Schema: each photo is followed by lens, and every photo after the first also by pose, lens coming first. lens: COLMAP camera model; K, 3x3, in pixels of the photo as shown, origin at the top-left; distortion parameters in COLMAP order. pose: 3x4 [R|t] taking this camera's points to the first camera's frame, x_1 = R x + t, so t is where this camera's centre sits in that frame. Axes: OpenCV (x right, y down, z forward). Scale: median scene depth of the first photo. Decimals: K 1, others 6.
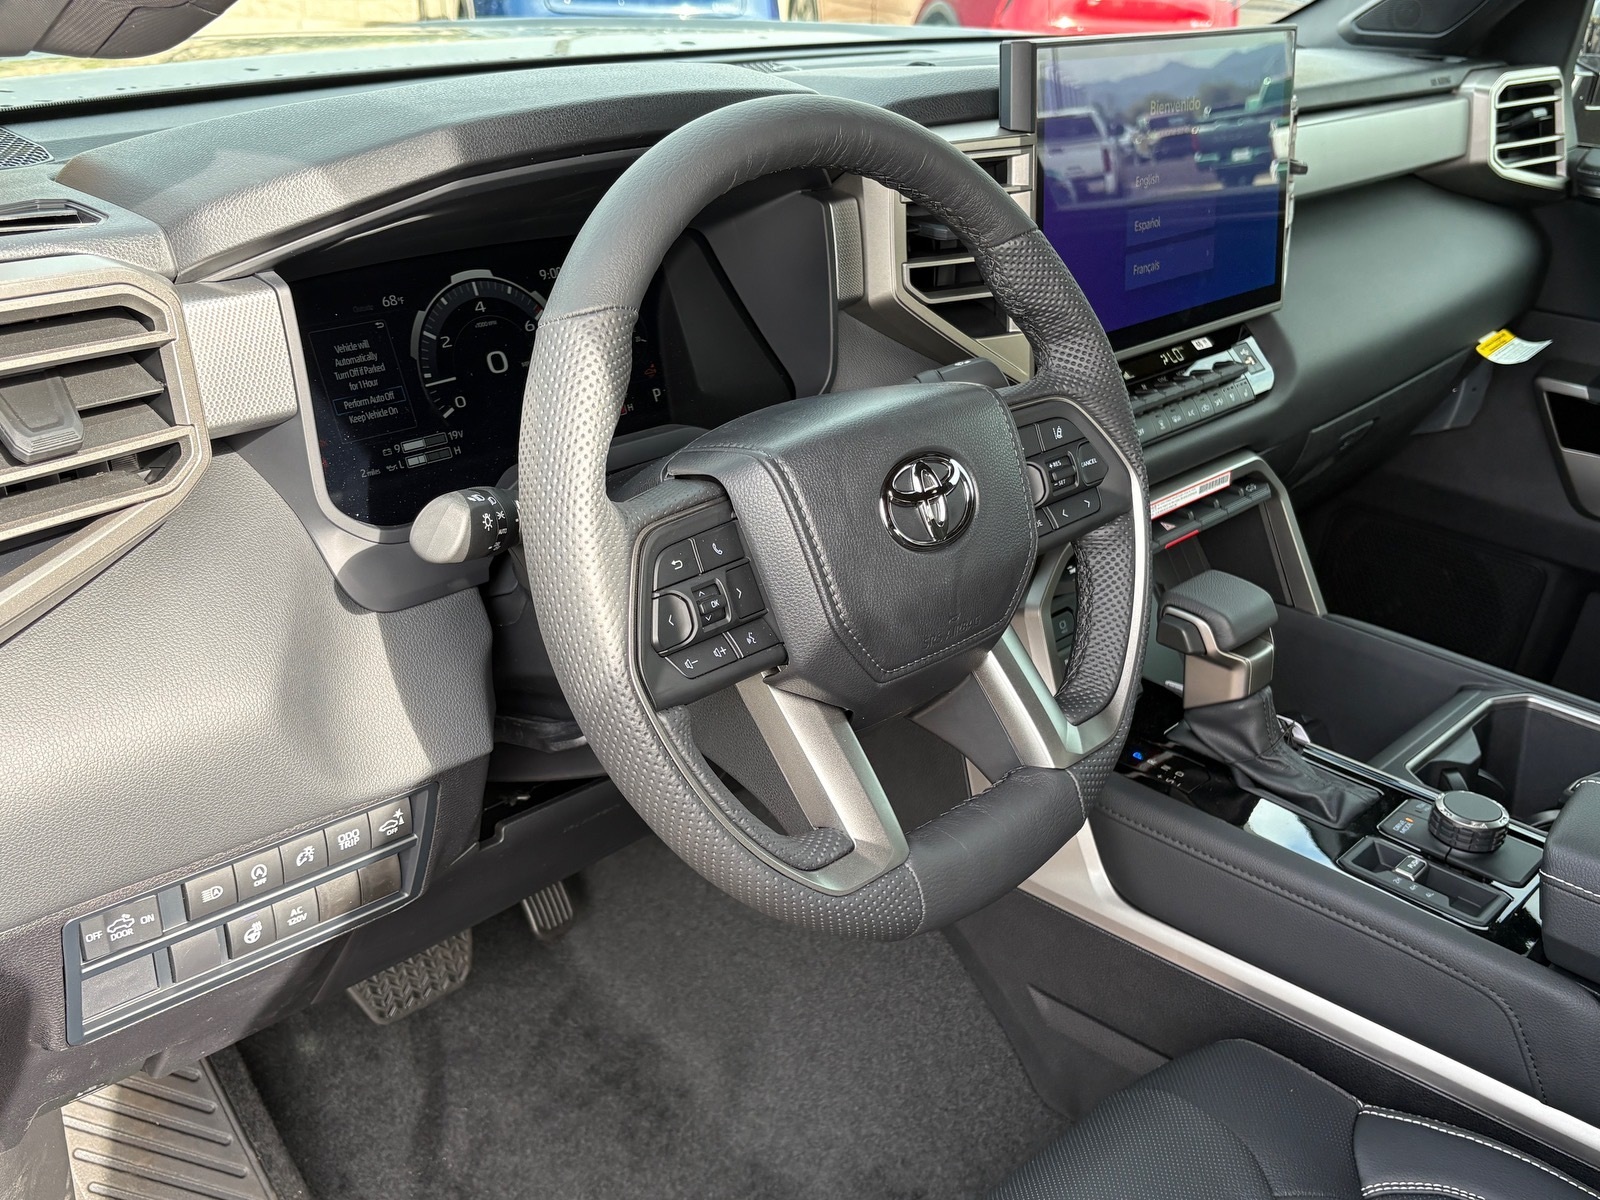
lens RADIAL K [[1561.1, 0, 793.5], [0, 1561.1, 622.3], [0, 0, 1]] dist [0.143383, -0.395908]
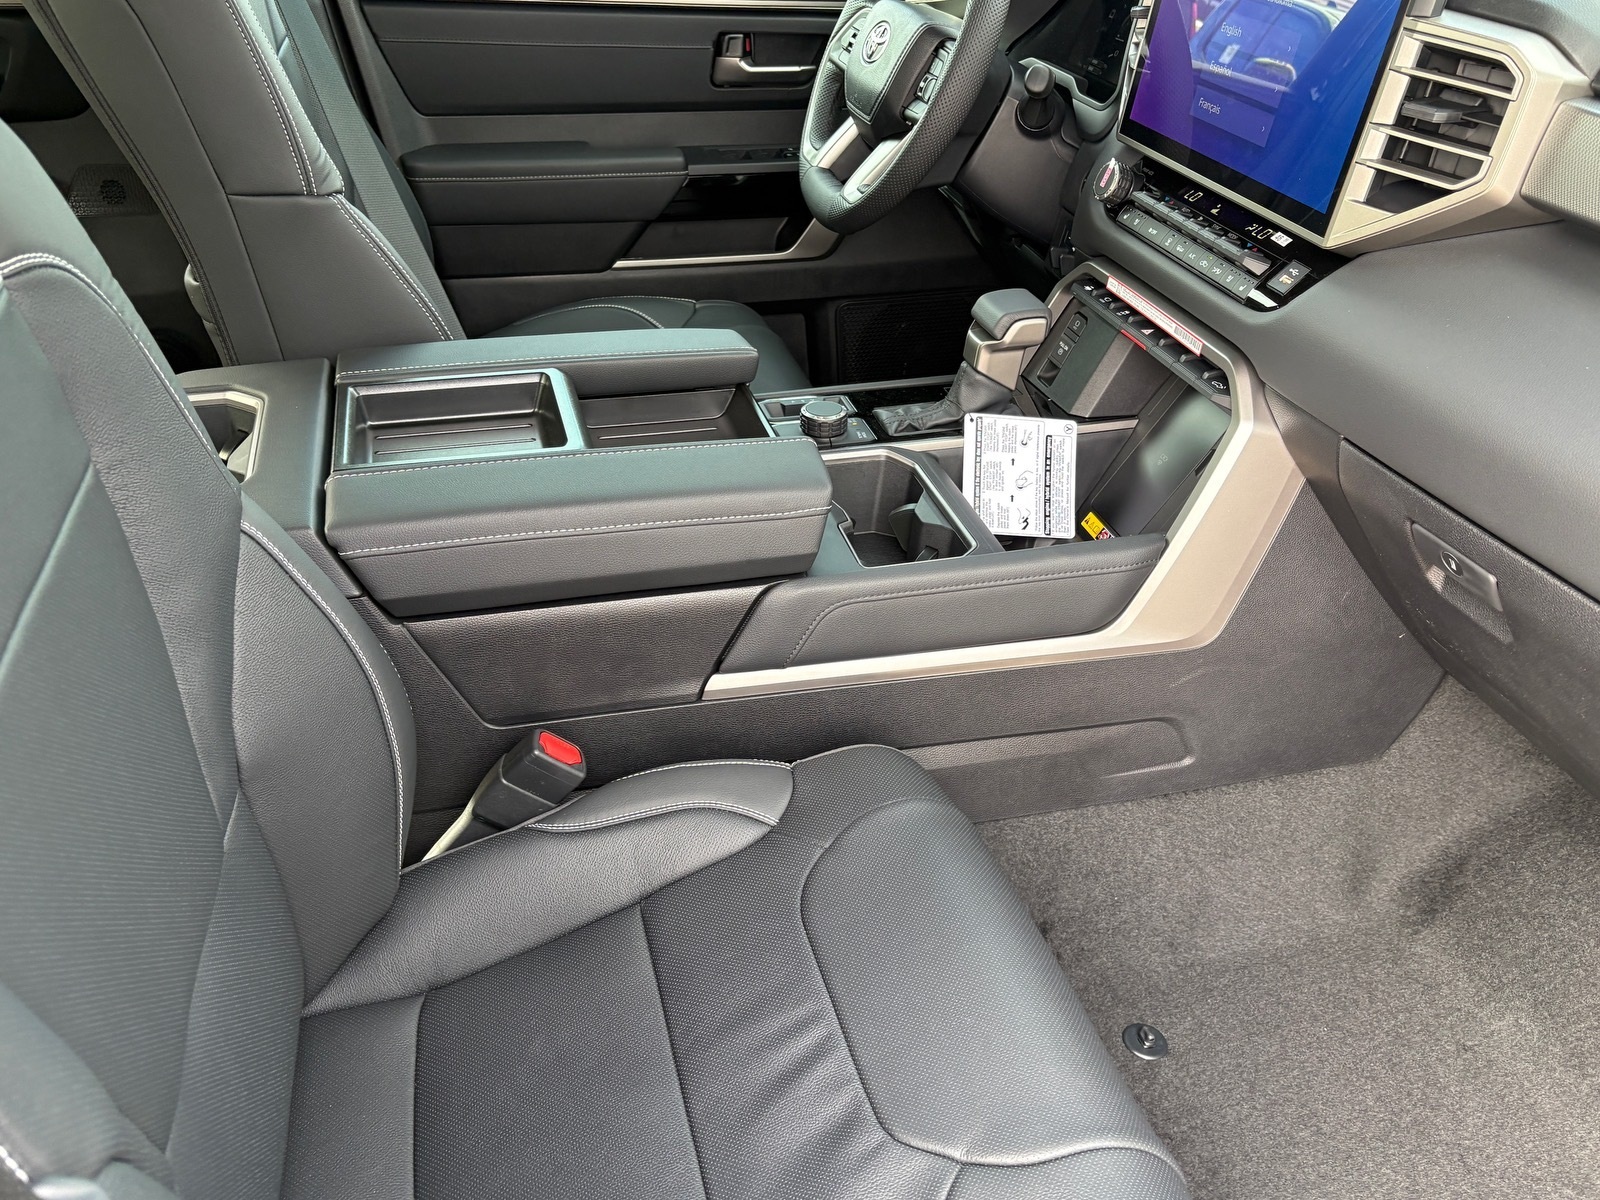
lens RADIAL K [[1265.3, 0, 800.0], [0, 1265.3, 600.0], [0, 0, 1]] dist [0.005525, 0.008201]
pose [[-0.522145, 0.415250, -0.744938, 1.601209], [-0.411968, 0.641995, 0.646625, -0.604445], [0.746758, 0.644523, -0.164145, 1.467512]]
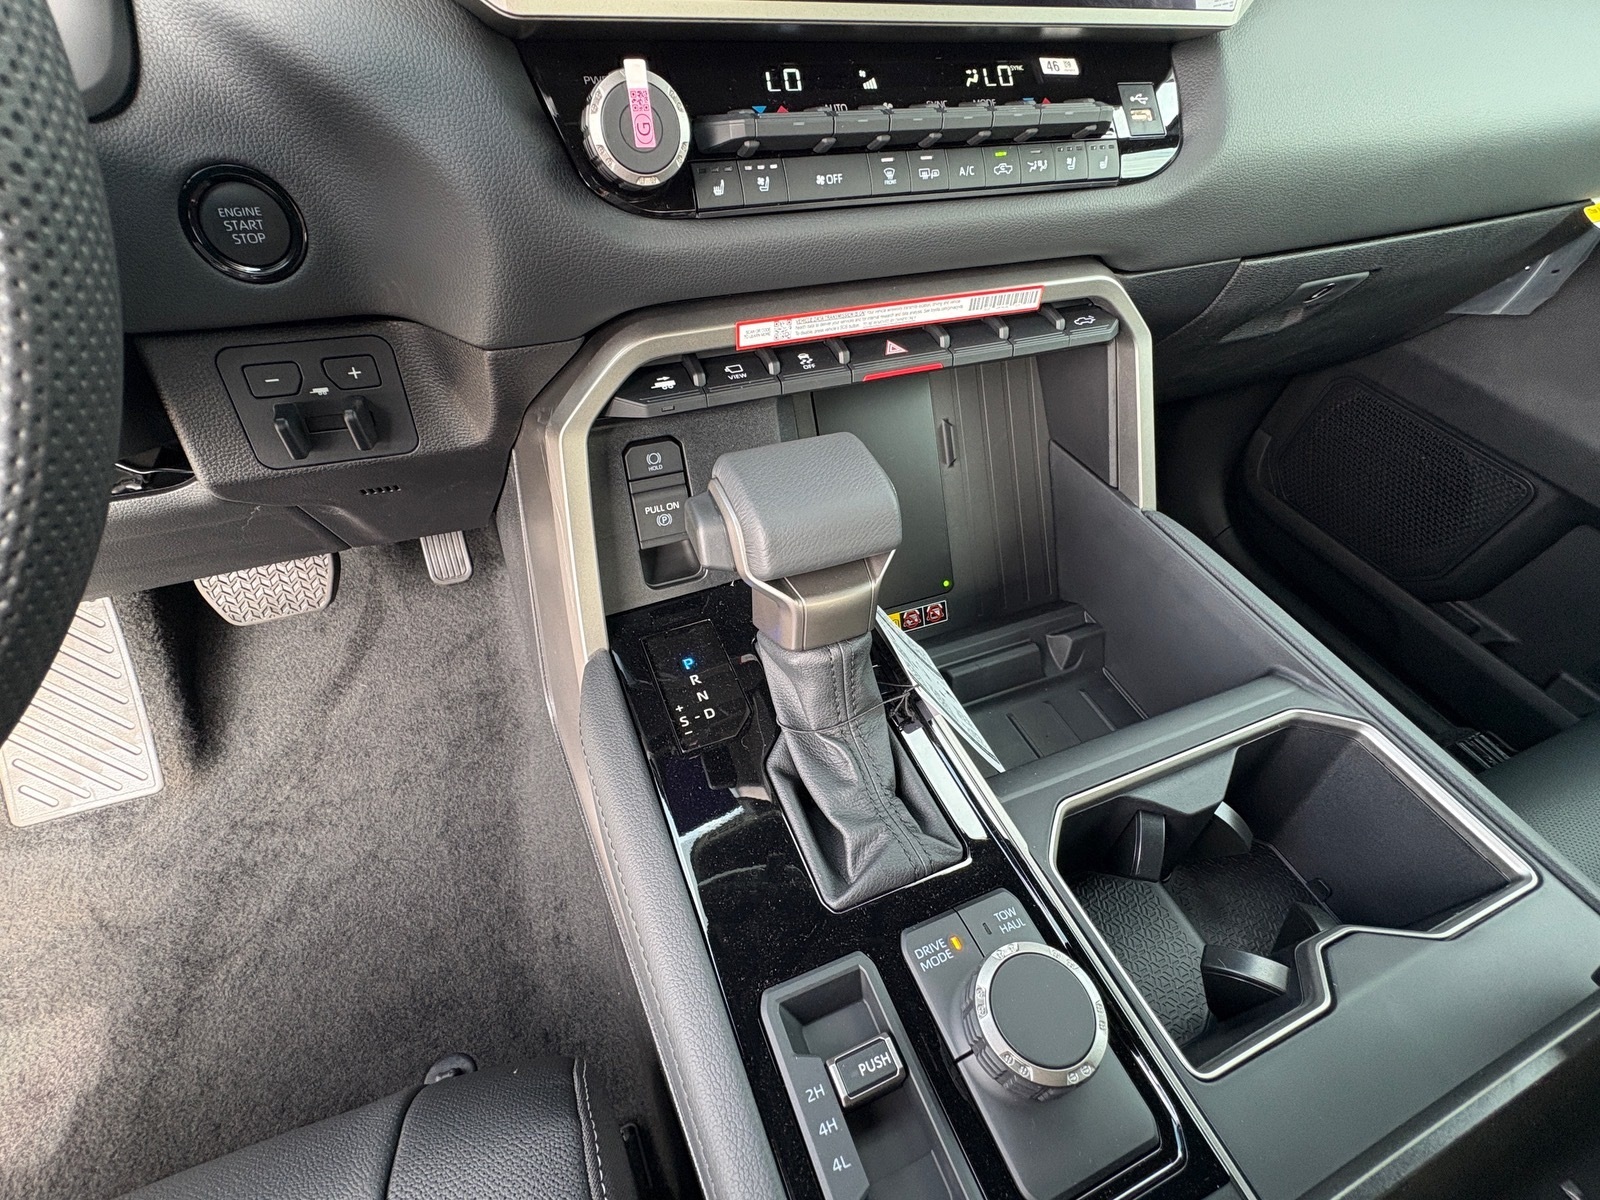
lens RADIAL K [[744.8, 0, 800.0], [0, 744.8, 600.0], [0, 0, 1]] dist [0.001395, 0.000685]
pose [[0.916934, 0.301420, -0.261492, 0.428430], [-0.198881, 0.913317, 0.355386, -0.092008], [0.345945, -0.273860, 0.897398, 0.885063]]
